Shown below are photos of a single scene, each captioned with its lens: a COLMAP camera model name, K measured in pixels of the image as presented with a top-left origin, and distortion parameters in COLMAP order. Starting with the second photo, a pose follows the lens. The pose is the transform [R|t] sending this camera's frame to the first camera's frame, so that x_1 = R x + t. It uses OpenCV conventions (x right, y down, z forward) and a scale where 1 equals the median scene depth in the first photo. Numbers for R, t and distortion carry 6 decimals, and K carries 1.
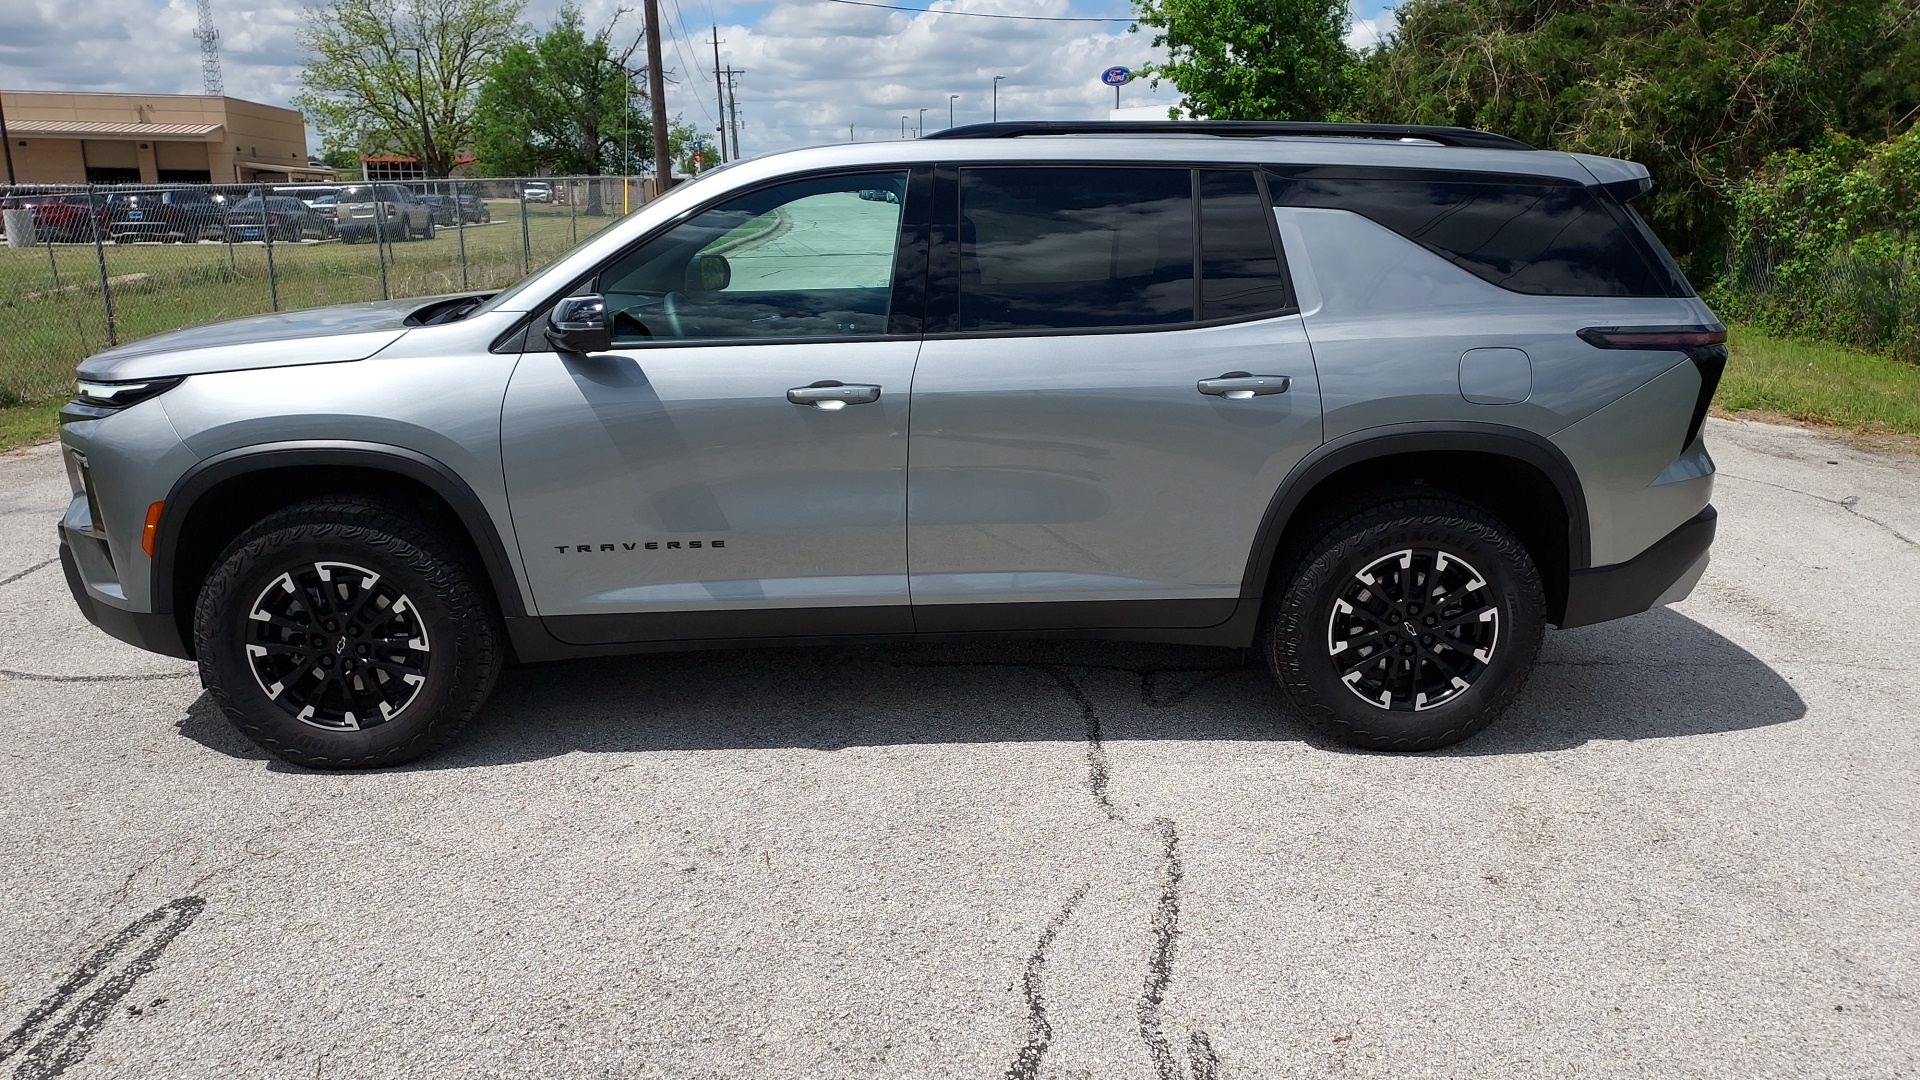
lens RADIAL K [[1394.4, 0, 997.2], [0, 1394.4, 538.0], [0, 0, 1]] dist [0.047976, -0.025639]
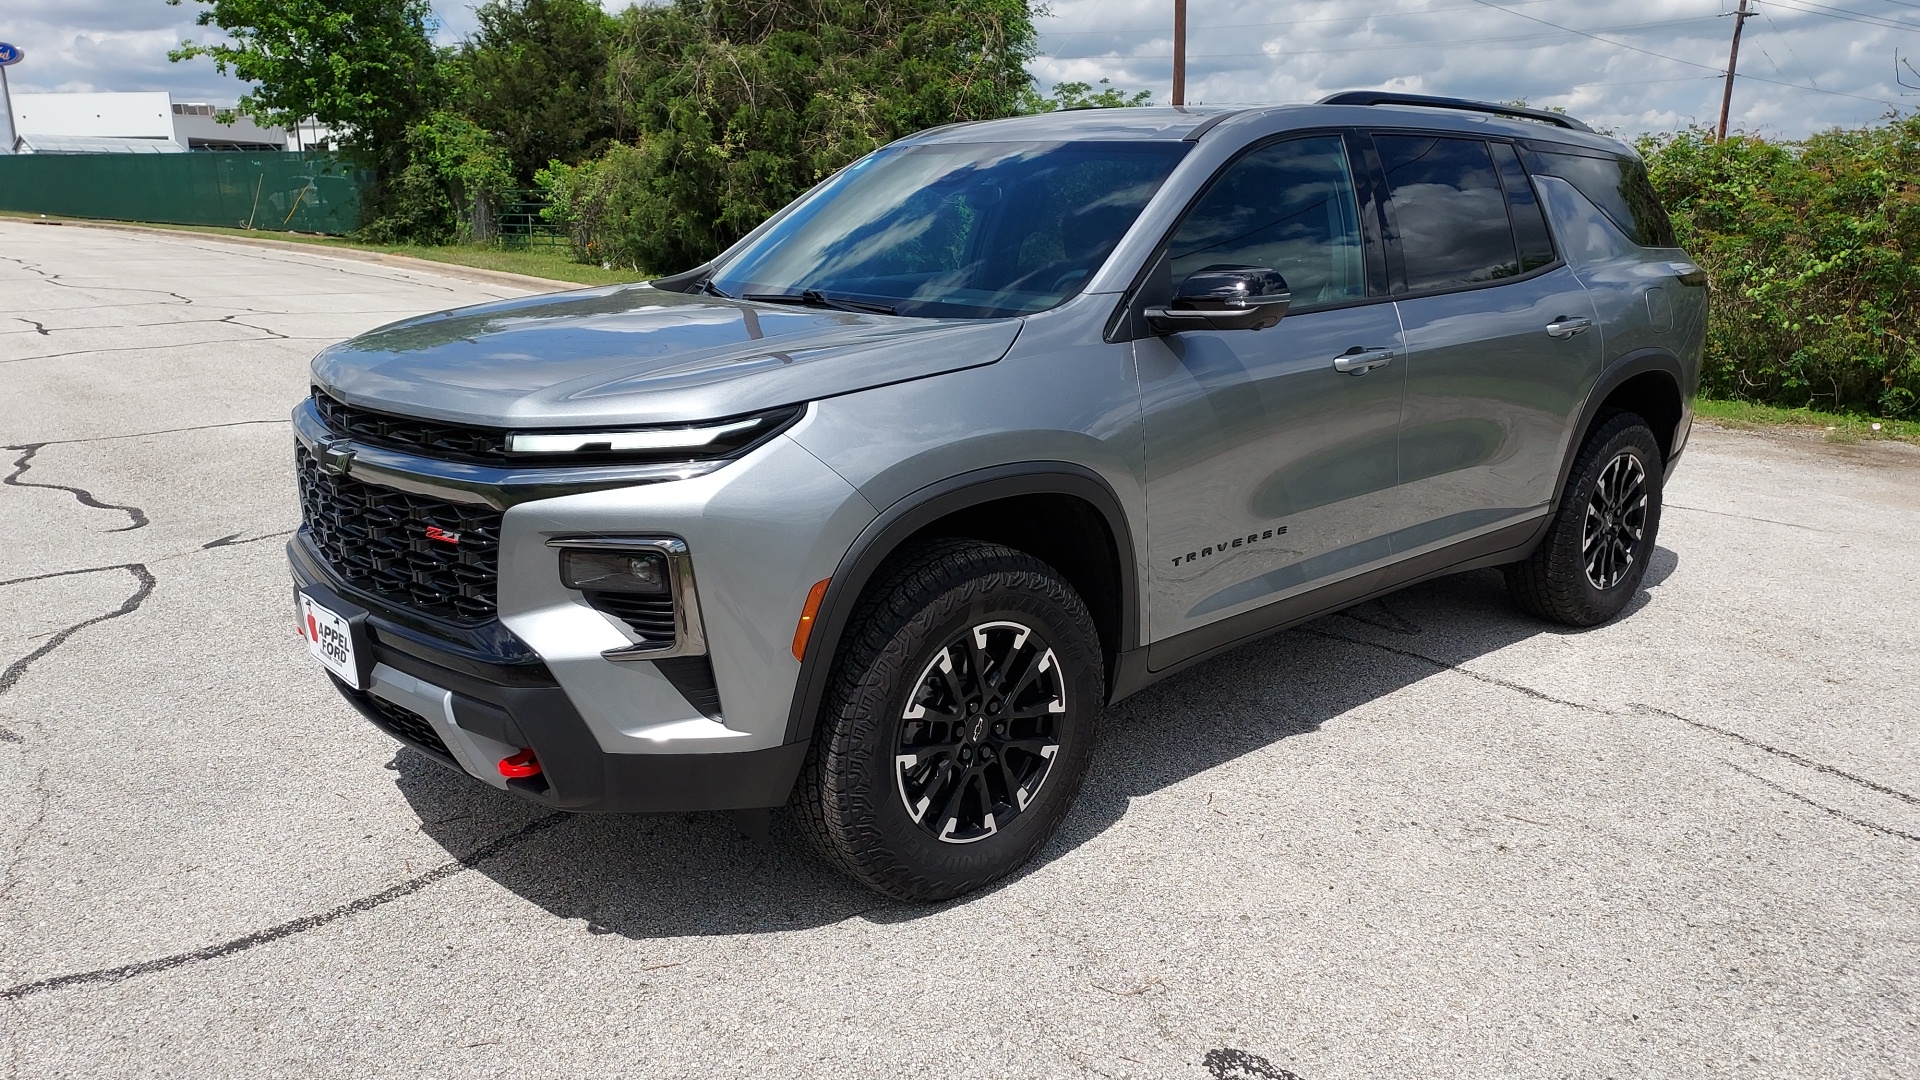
lens RADIAL K [[1394.4, 0, 958.8], [0, 1394.4, 537.2], [0, 0, 1]] dist [0.047976, -0.025639]
pose [[0.772506, -0.147856, 0.617554, -0.926692], [0.152416, 0.987259, 0.045713, -0.065408], [-0.616444, 0.058811, 0.785199, 0.390517]]
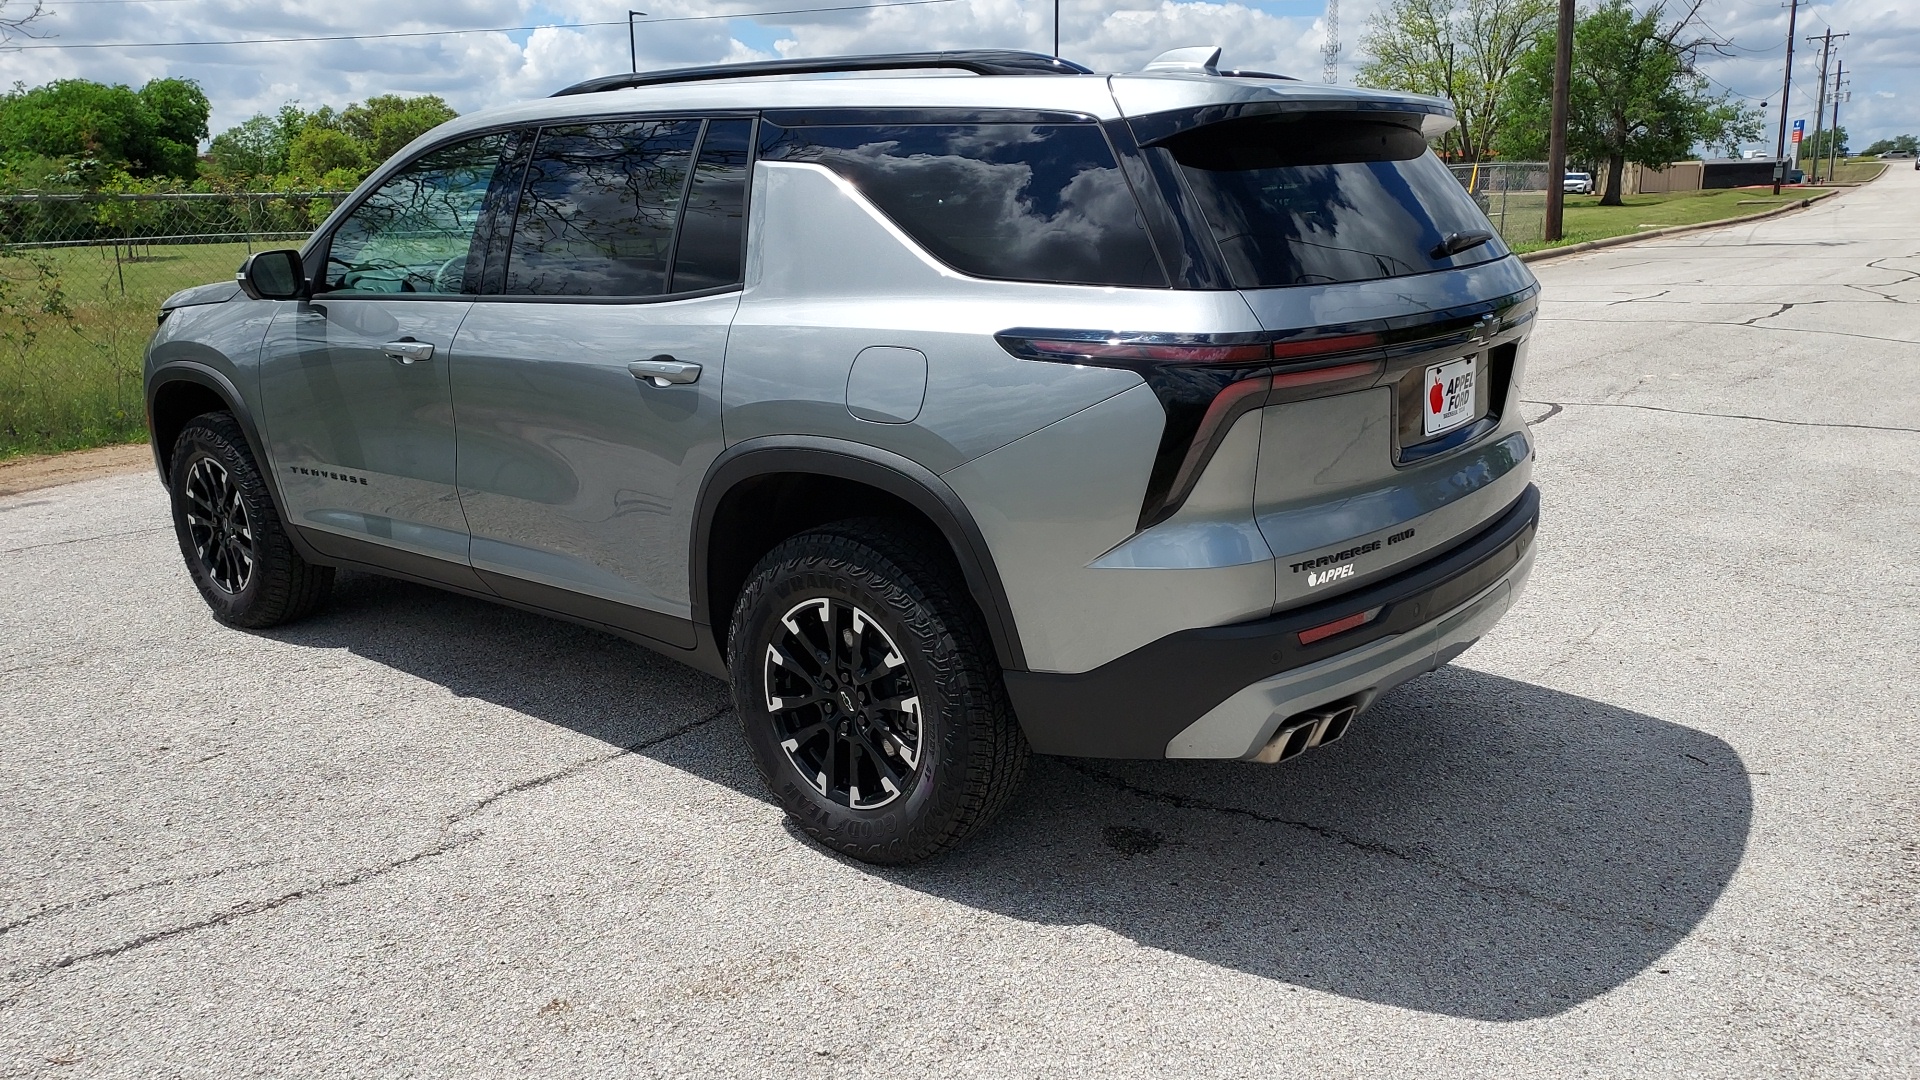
lens RADIAL K [[1394.4, 0, 958.8], [0, 1394.4, 537.6], [0, 0, 1]] dist [0.047976, -0.025639]
pose [[0.749864, 0.147251, -0.644997, 0.845674], [-0.144722, 0.987814, 0.057264, -0.080316], [0.645569, 0.050404, 0.762037, 0.452584]]
